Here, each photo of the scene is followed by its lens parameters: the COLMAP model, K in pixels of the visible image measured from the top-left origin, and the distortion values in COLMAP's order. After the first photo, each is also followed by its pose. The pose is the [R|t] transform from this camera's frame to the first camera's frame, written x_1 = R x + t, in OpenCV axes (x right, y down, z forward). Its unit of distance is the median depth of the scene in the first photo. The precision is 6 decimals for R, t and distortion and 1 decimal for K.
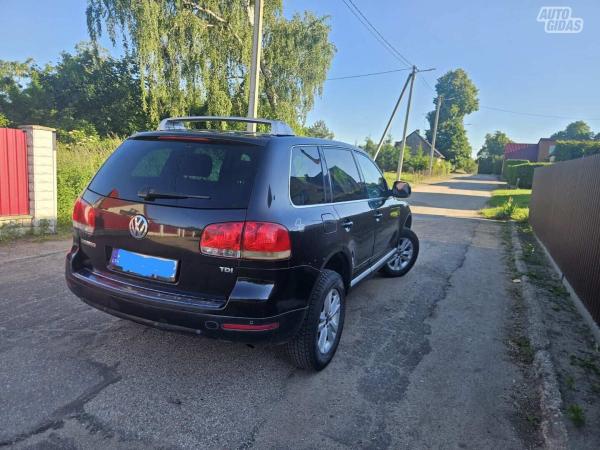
lens RADIAL K [[406.1, 0, 300.0], [0, 406.1, 225.0], [0, 0, 1]] dist [0.044433, -0.002462]
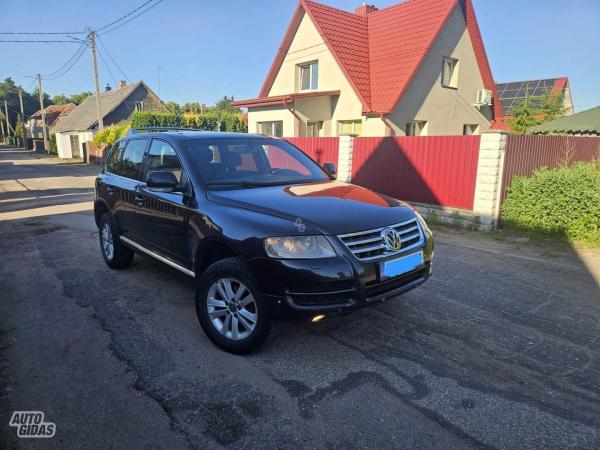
lens RADIAL K [[406.1, 0, 300.0], [0, 406.1, 225.0], [0, 0, 1]] dist [0.044433, -0.002462]
pose [[-0.426617, 0.116629, -0.896881, 0.676505], [-0.160300, 0.966201, 0.201892, -0.167589], [0.890113, 0.229900, -0.393502, 1.264624]]
